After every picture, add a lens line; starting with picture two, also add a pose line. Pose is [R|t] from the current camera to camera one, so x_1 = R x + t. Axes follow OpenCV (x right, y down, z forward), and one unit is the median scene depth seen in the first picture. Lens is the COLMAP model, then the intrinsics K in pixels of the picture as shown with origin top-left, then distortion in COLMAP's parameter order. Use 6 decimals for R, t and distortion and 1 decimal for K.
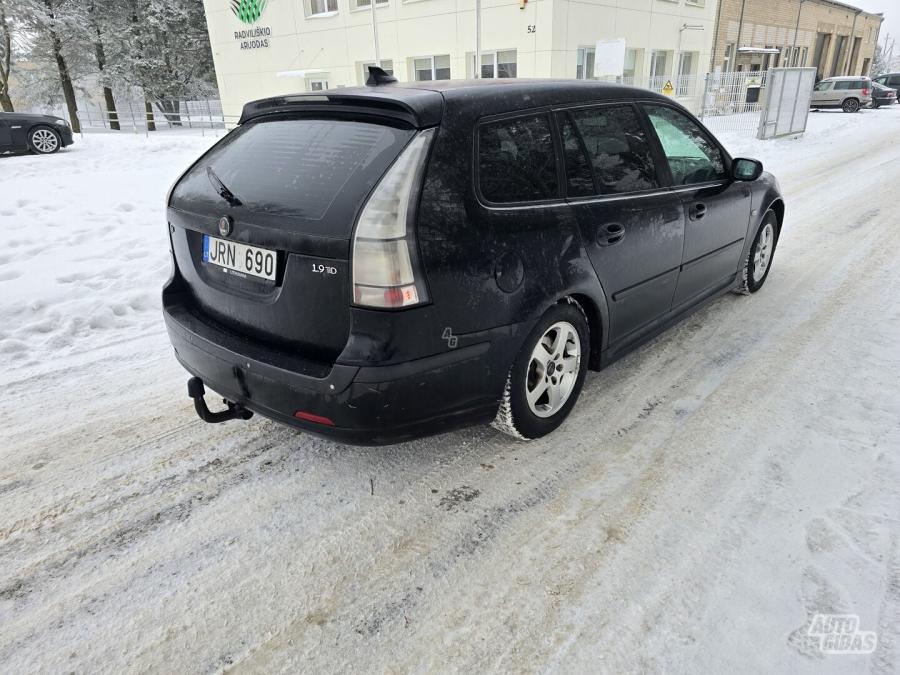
lens RADIAL K [[613.0, 0, 460.7], [0, 613.0, 333.2], [0, 0, 1]] dist [0.066928, -0.057970]
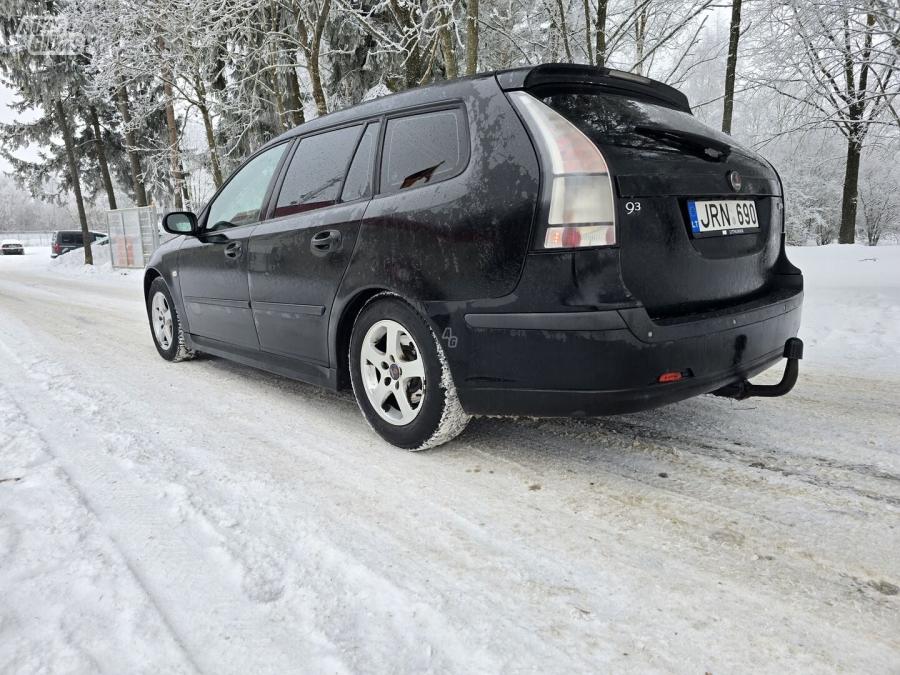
lens RADIAL K [[604.7, 0, 444.2], [0, 604.7, 323.3], [0, 0, 1]] dist [0.056279, -0.043677]
pose [[0.109124, -0.127898, 0.985766, -1.307065], [0.387364, 0.918762, 0.076323, -0.203982], [-0.915446, 0.373522, 0.149802, 1.271868]]
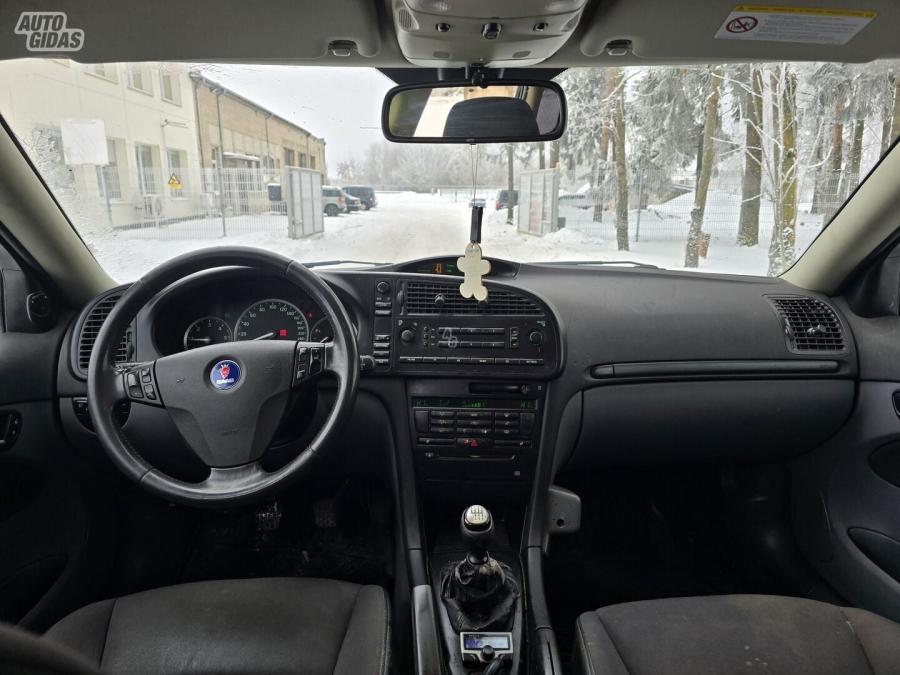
lens RADIAL K [[608.8, 0, 455.4], [0, 608.8, 321.6], [0, 0, 1]] dist [0.061479, -0.051643]
pose [[0.711167, -0.120182, 0.692674, 0.072691], [0.241051, 0.967237, -0.079667, -0.418915], [-0.660406, 0.223627, 0.716837, 1.439766]]
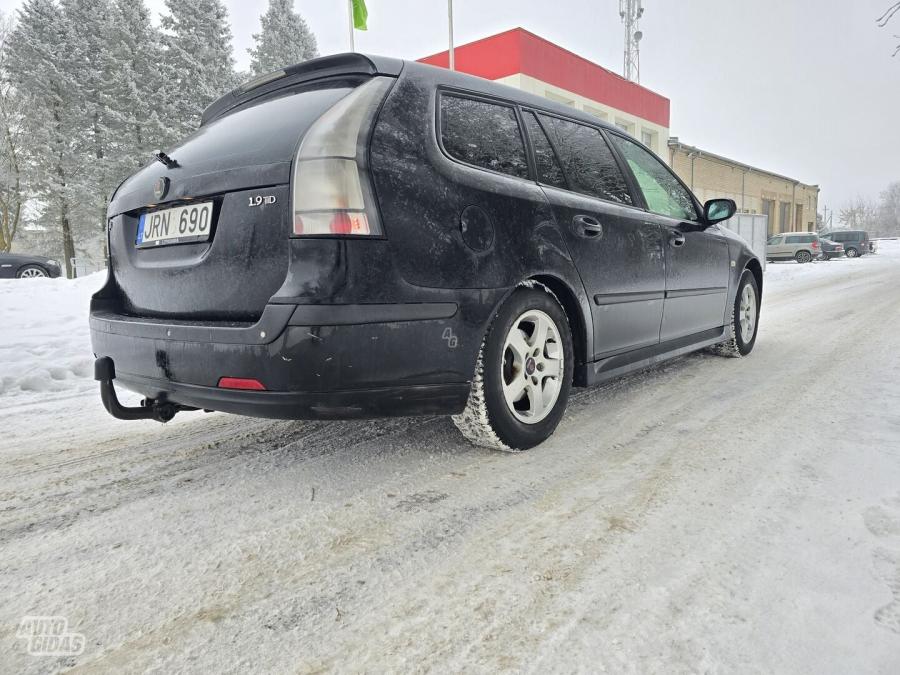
lens RADIAL K [[608.8, 0, 455.4], [0, 608.8, 321.6], [0, 0, 1]] dist [0.061479, -0.051643]
pose [[0.999729, -0.013094, 0.019259, 0.027747], [0.017841, 0.962149, -0.271938, 0.251040], [-0.014969, 0.272208, 0.962122, 0.170346]]
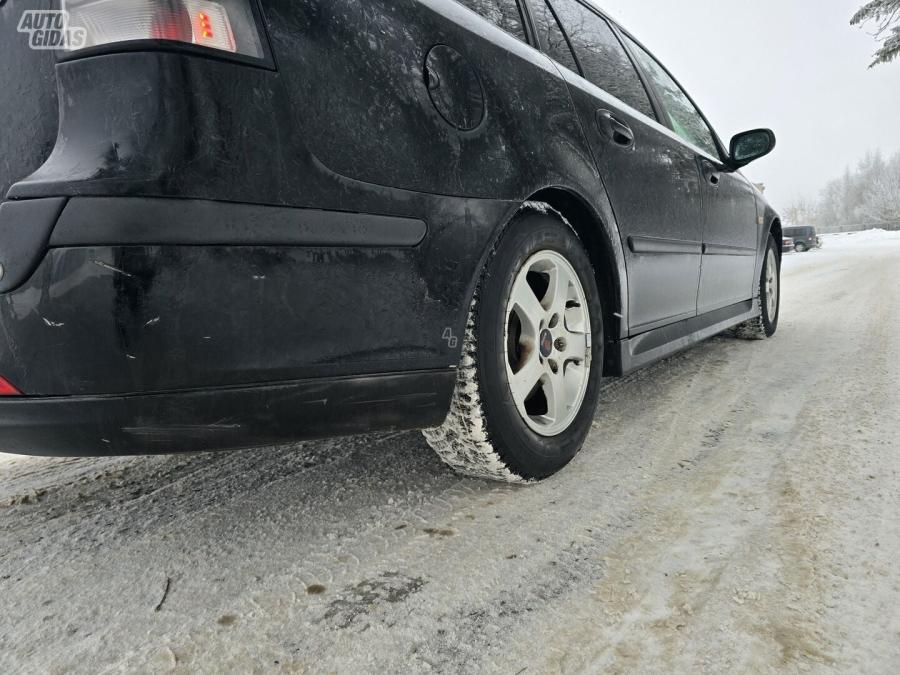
lens RADIAL K [[610.5, 0, 450.0], [0, 610.5, 337.5], [0, 0, 1]] dist [0.039300, -0.026416]
pose [[0.995255, -0.054975, 0.080283, 0.023442], [0.074254, 0.962331, -0.261543, 0.203879], [-0.062881, 0.266263, 0.961847, 0.537207]]
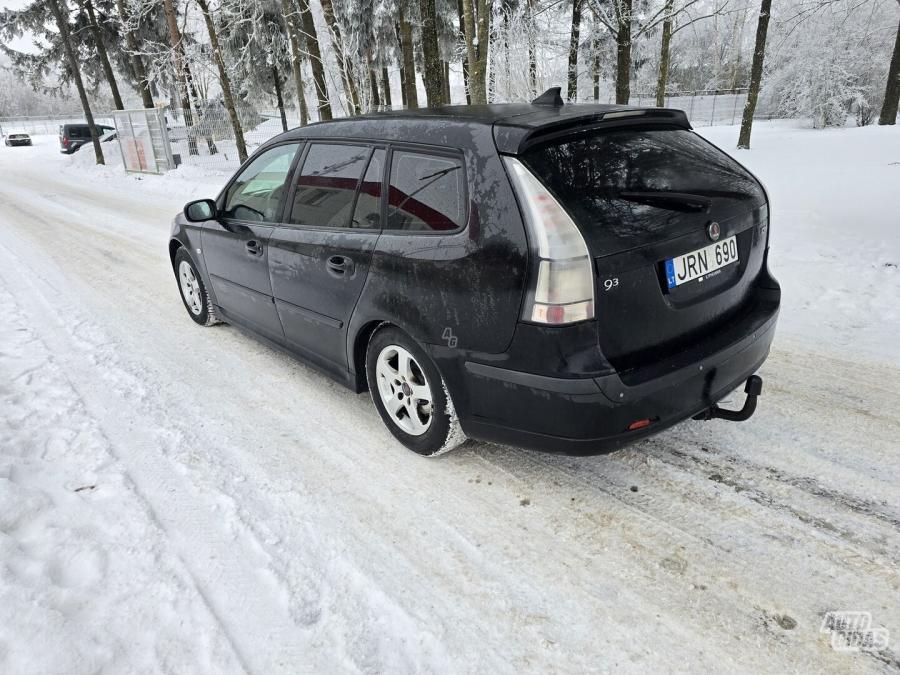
lens RADIAL K [[608.8, 0, 455.4], [0, 608.8, 321.6], [0, 0, 1]] dist [0.061479, -0.051643]
pose [[0.123080, -0.314725, 0.941169, -1.364667], [0.401475, 0.883099, 0.242803, -0.434967], [-0.907562, 0.347972, 0.235046, 1.132195]]
